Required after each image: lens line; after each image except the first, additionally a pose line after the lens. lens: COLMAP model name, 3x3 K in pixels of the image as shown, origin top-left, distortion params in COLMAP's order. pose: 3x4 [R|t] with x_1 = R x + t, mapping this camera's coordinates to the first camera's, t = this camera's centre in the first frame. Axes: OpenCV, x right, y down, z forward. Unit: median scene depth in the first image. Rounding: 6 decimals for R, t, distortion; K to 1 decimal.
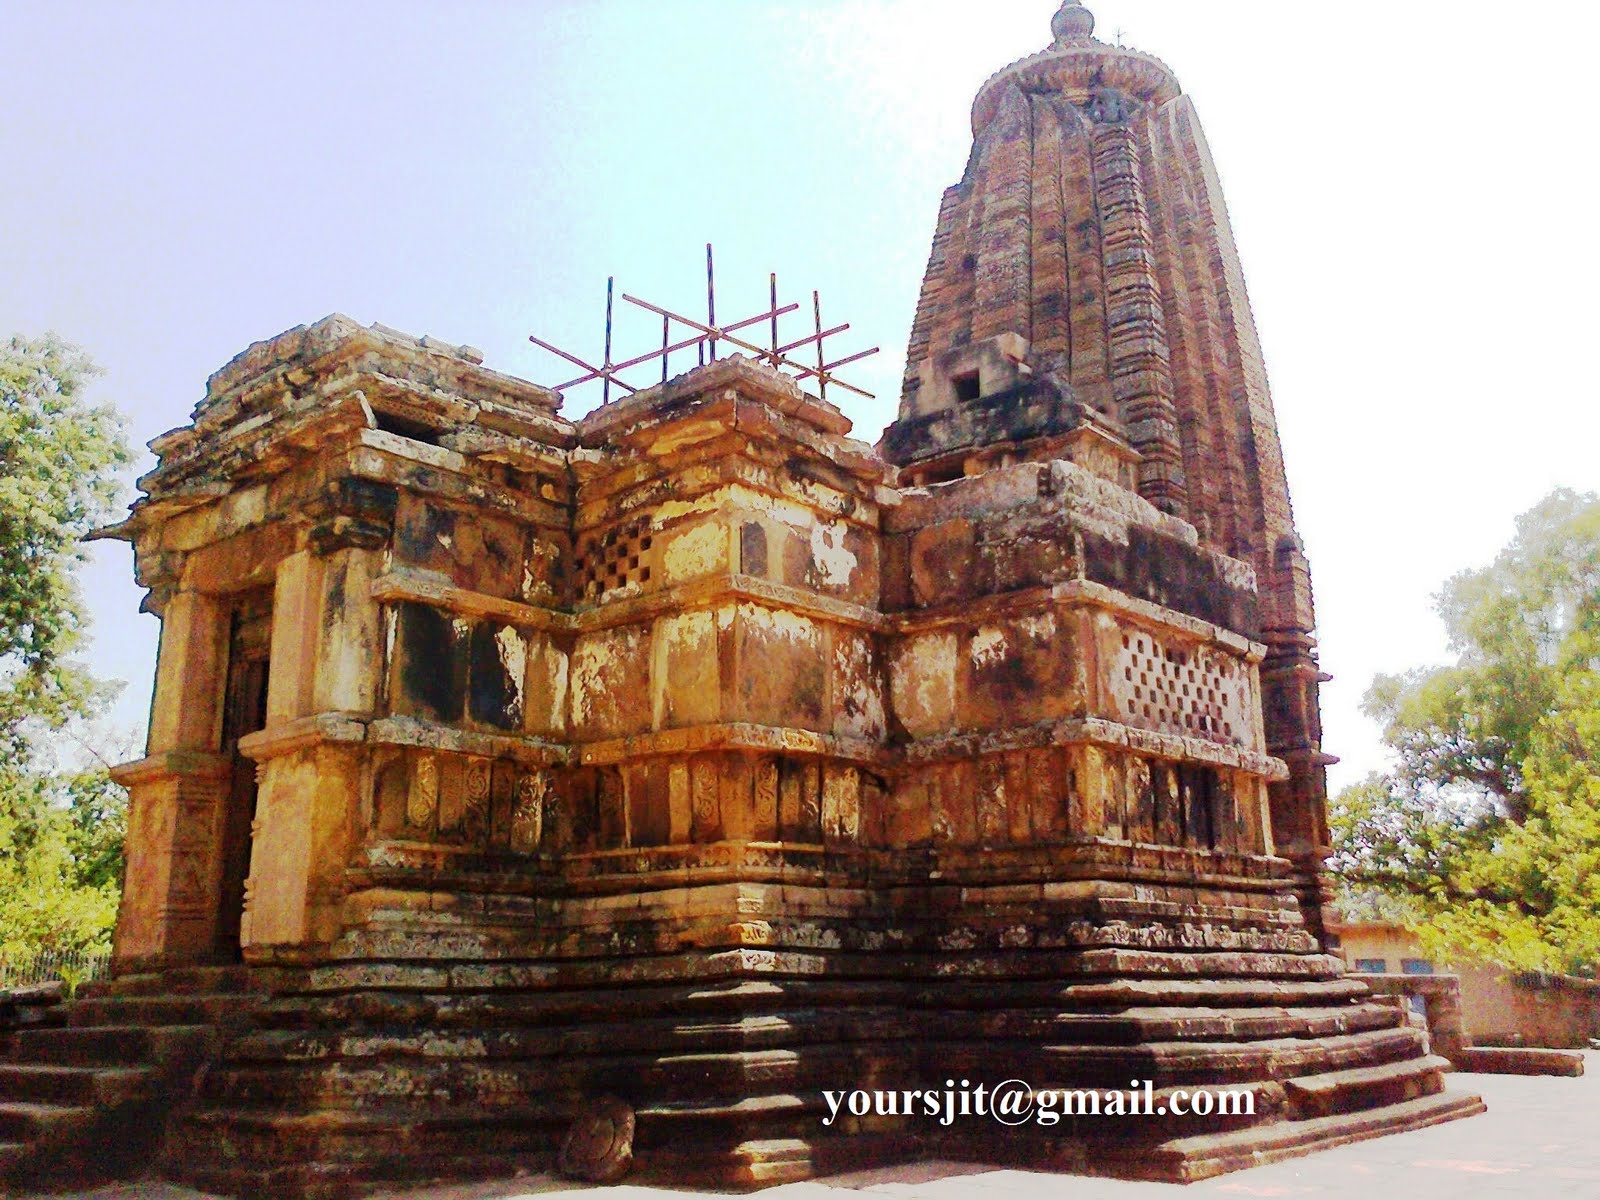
lens RADIAL K [[1491.7, 0, 800.0], [0, 1491.7, 600.0], [0, 0, 1]] dist [0.002985, 0.004616]
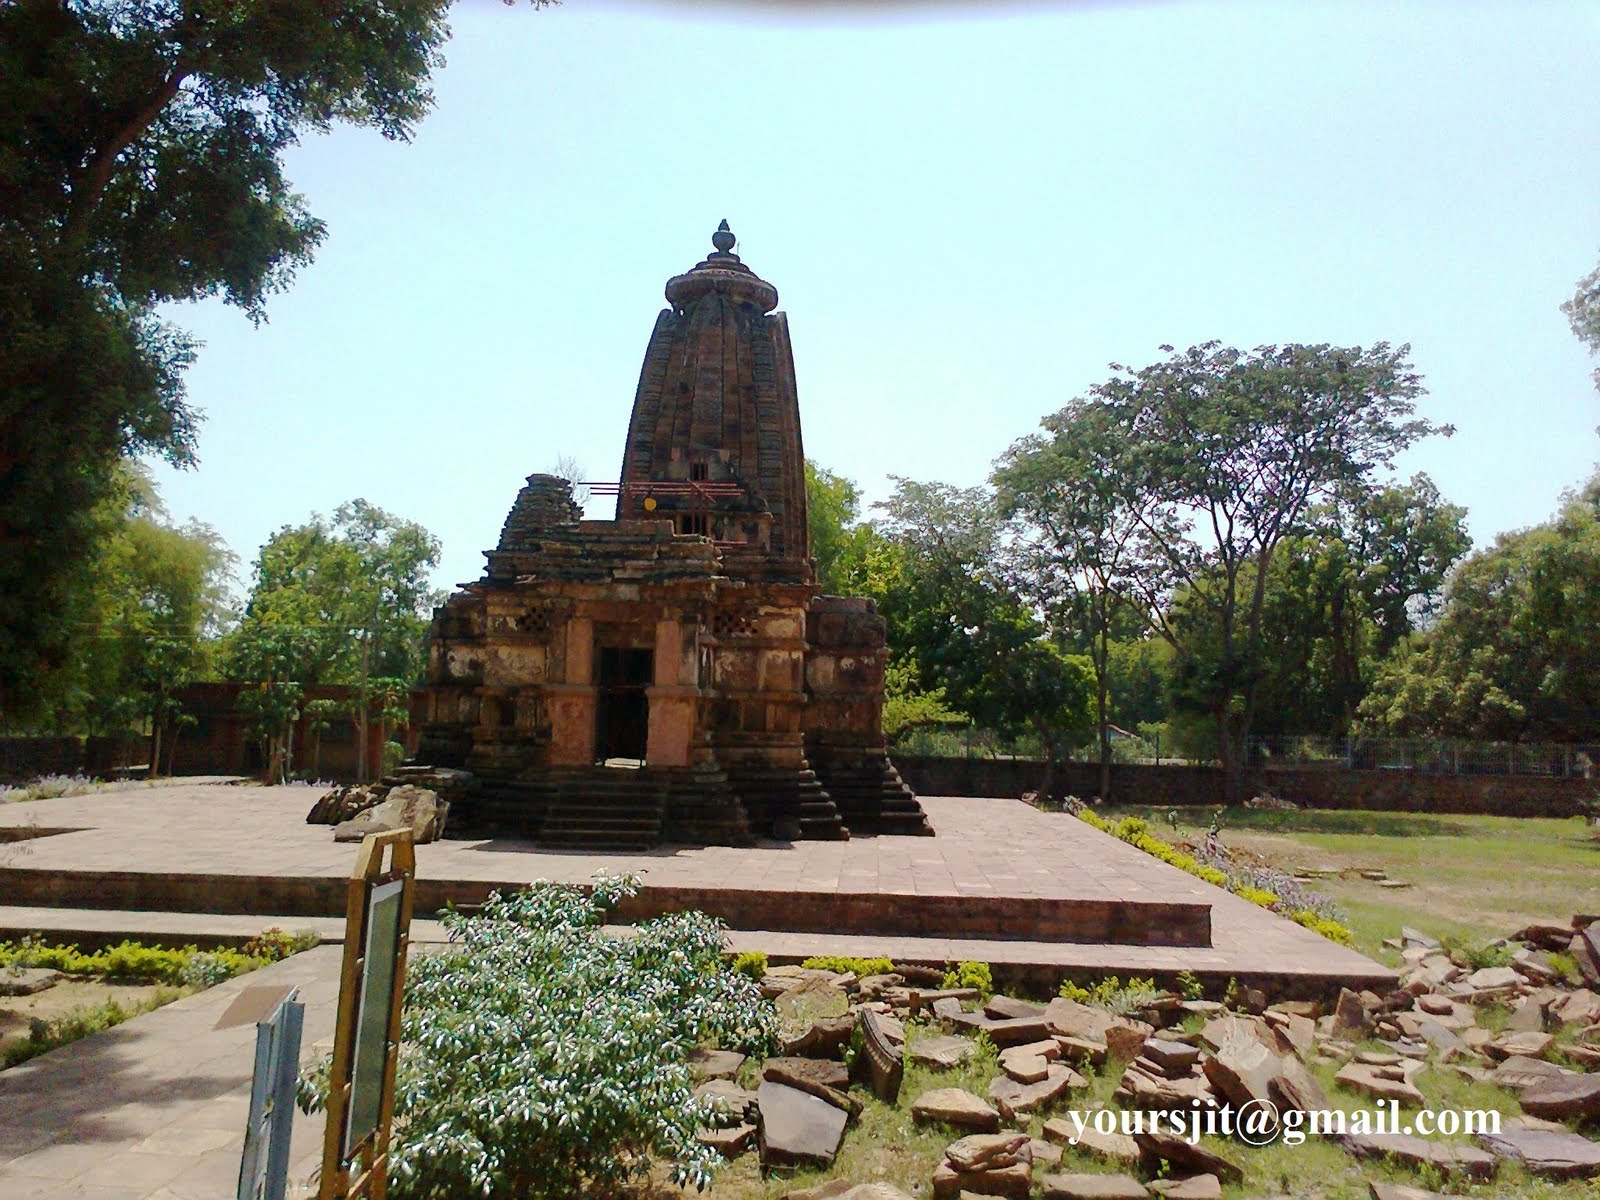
lens RADIAL K [[1491.7, 0, 800.0], [0, 1491.7, 600.0], [0, 0, 1]] dist [0.002985, 0.004616]
pose [[0.787526, 0.080306, 0.611027, -1.710659], [-0.190855, 0.974511, 0.117907, -0.409400], [-0.585984, -0.209473, 0.782779, -1.161007]]
